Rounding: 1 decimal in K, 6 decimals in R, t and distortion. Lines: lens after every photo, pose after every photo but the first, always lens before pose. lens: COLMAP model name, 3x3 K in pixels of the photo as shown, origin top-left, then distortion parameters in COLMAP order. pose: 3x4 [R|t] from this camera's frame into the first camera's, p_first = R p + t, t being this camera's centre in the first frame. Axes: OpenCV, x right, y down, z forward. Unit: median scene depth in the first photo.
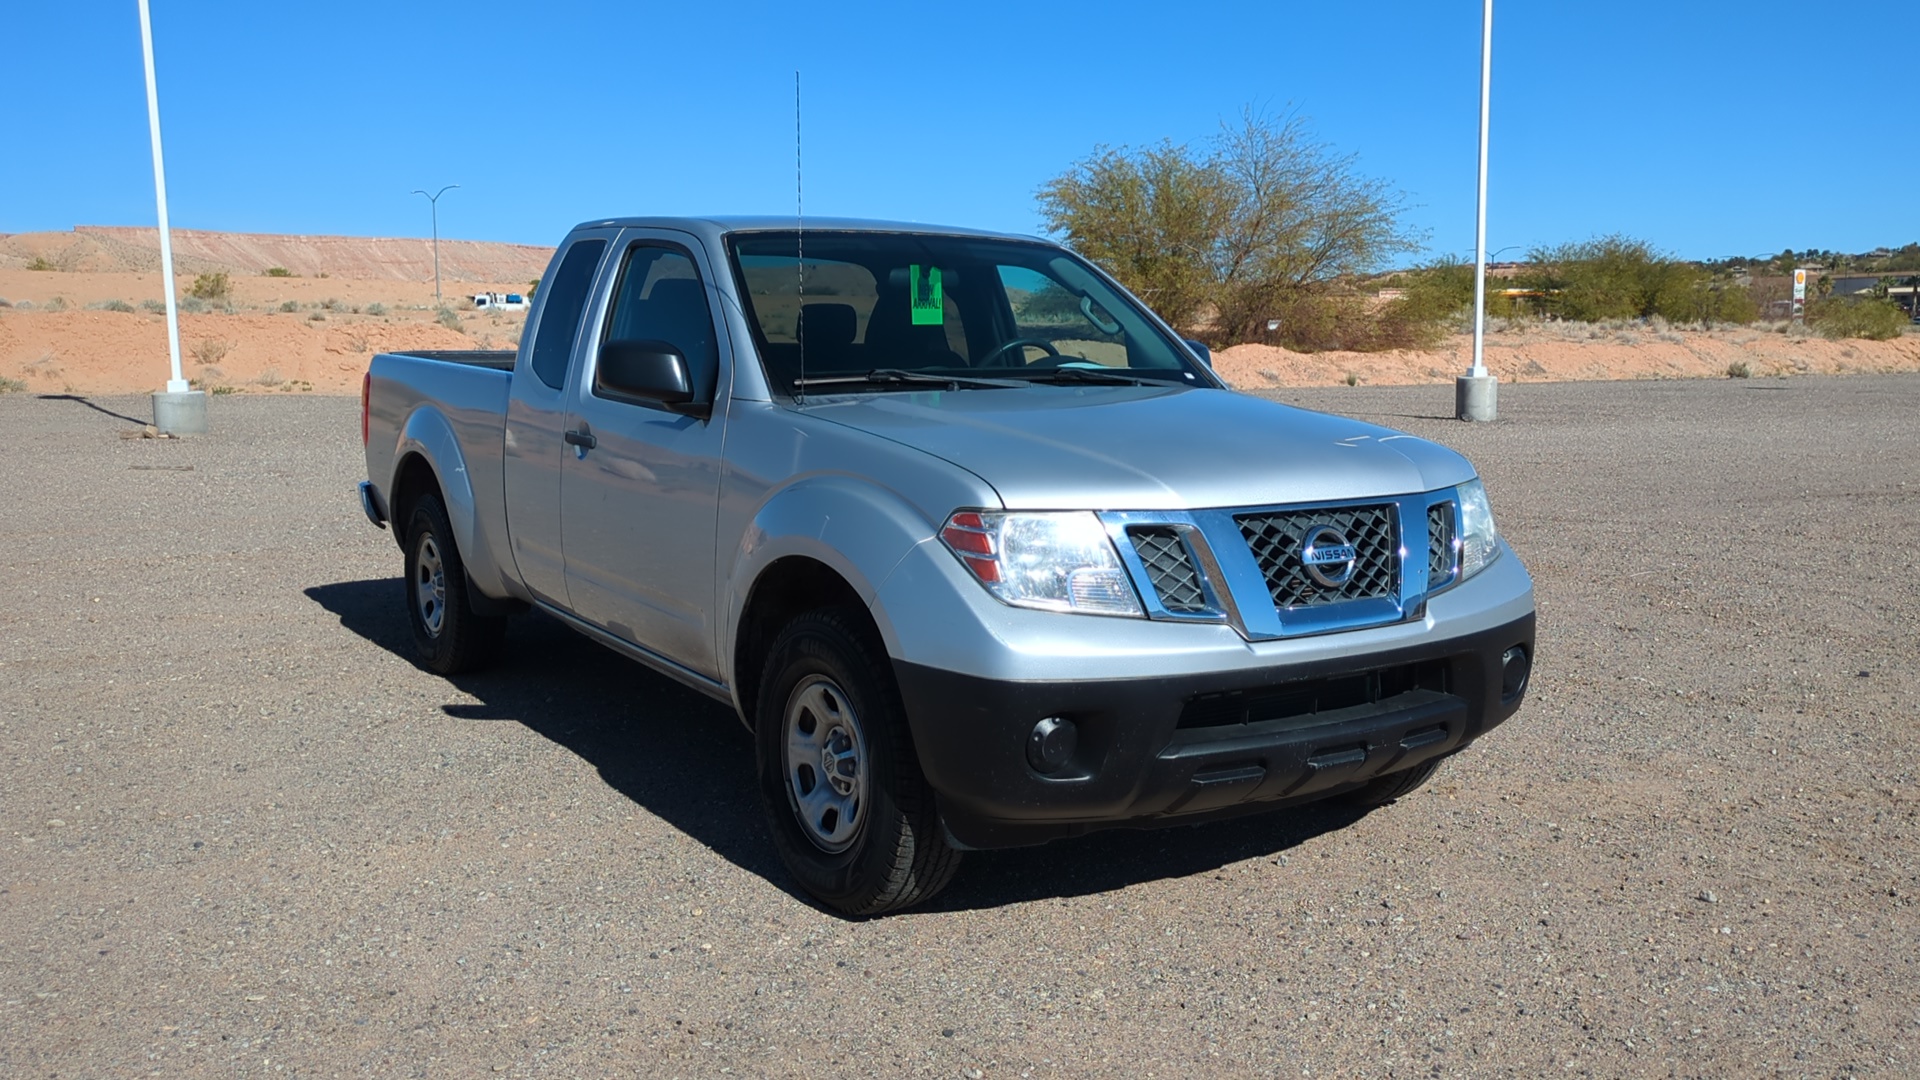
lens RADIAL K [[1647.3, 0, 977.1], [0, 1647.3, 532.0], [0, 0, 1]] dist [0.072711, -0.091421]
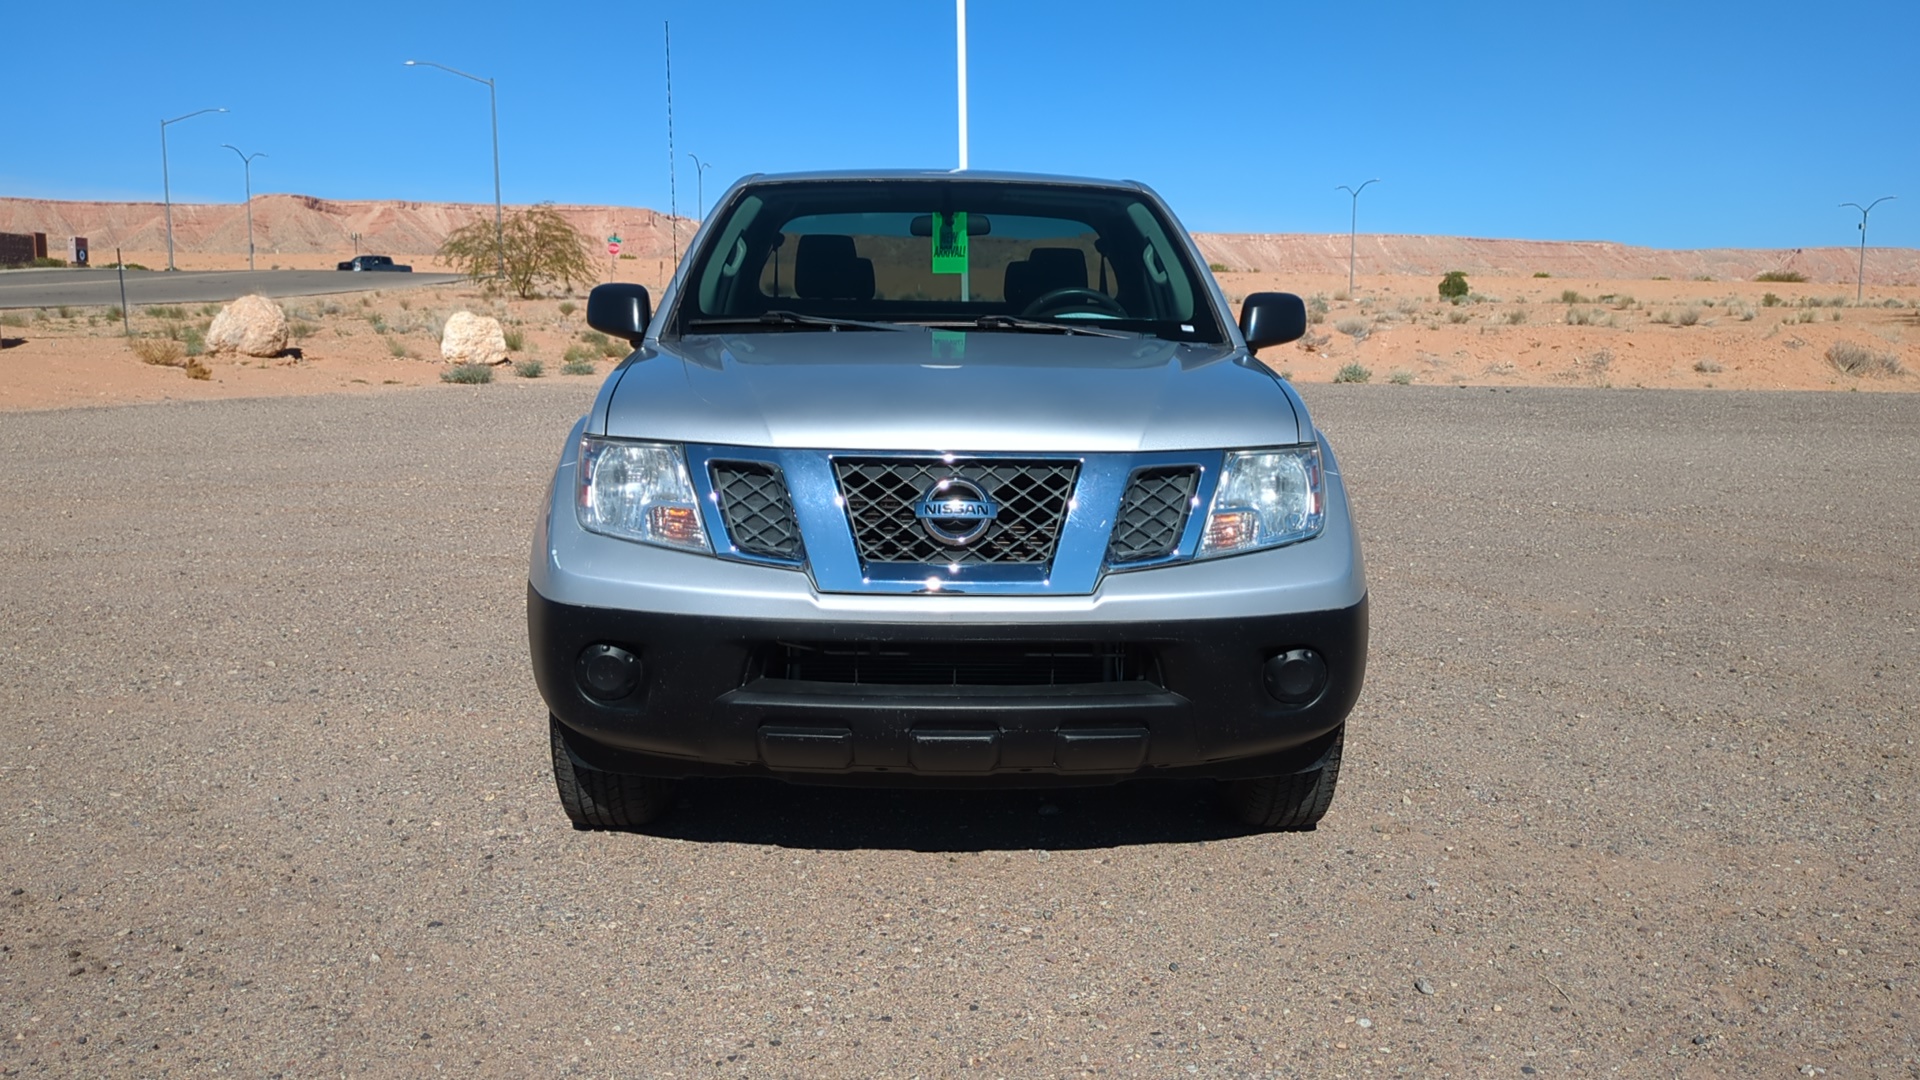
lens RADIAL K [[1647.3, 0, 977.1], [0, 1647.3, 532.0], [0, 0, 1]] dist [0.072711, -0.091421]
pose [[0.851326, 0.077094, -0.518941, 0.654492], [-0.075148, 0.996864, 0.024813, 0.002263], [0.519227, 0.017873, 0.854450, 0.223732]]
